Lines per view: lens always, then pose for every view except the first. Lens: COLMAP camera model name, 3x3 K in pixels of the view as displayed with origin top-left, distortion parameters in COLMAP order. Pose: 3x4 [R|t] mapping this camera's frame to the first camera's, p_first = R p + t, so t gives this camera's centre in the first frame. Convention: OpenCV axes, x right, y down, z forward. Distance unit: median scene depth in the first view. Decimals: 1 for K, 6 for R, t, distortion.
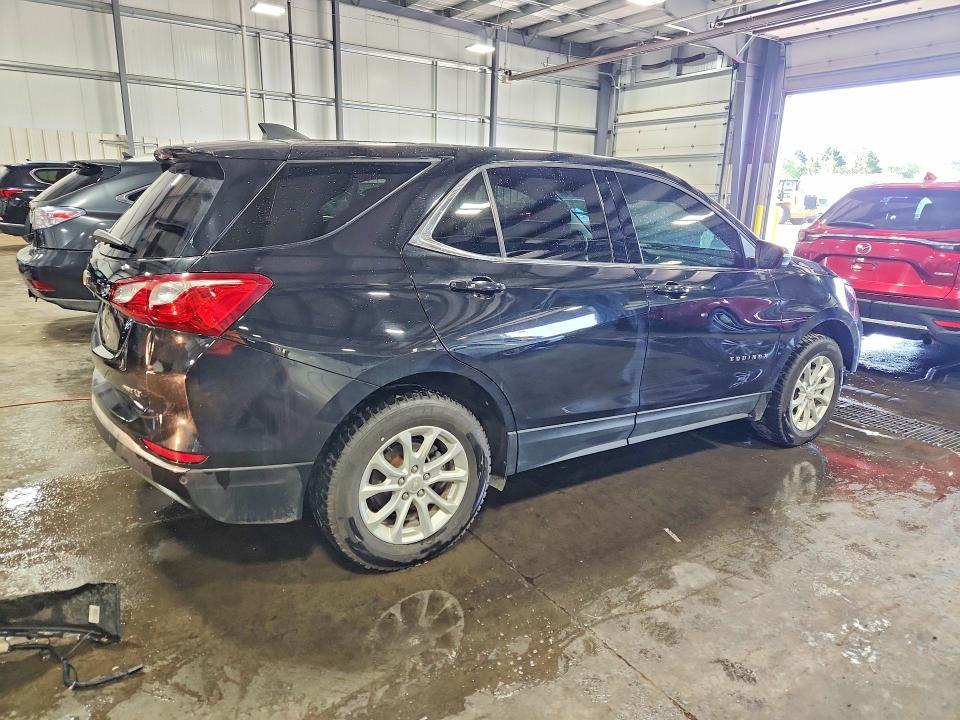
lens RADIAL K [[650.5, 0, 475.6], [0, 650.5, 361.2], [0, 0, 1]] dist [0.032501, -0.007801]
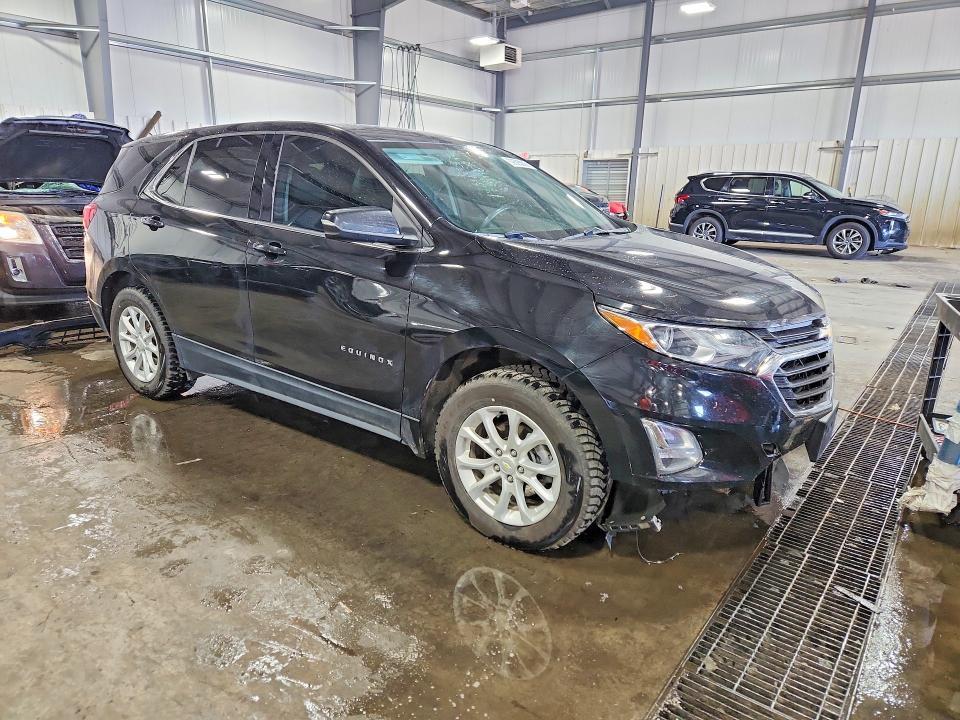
lens RADIAL K [[650.5, 0, 475.6], [0, 650.5, 362.9], [0, 0, 1]] dist [0.032501, -0.007801]
pose [[0.323990, 0.223884, -0.919188, 1.169558], [-0.244192, 0.958462, 0.147378, -0.143773], [0.914002, 0.176710, 0.365203, 0.816204]]
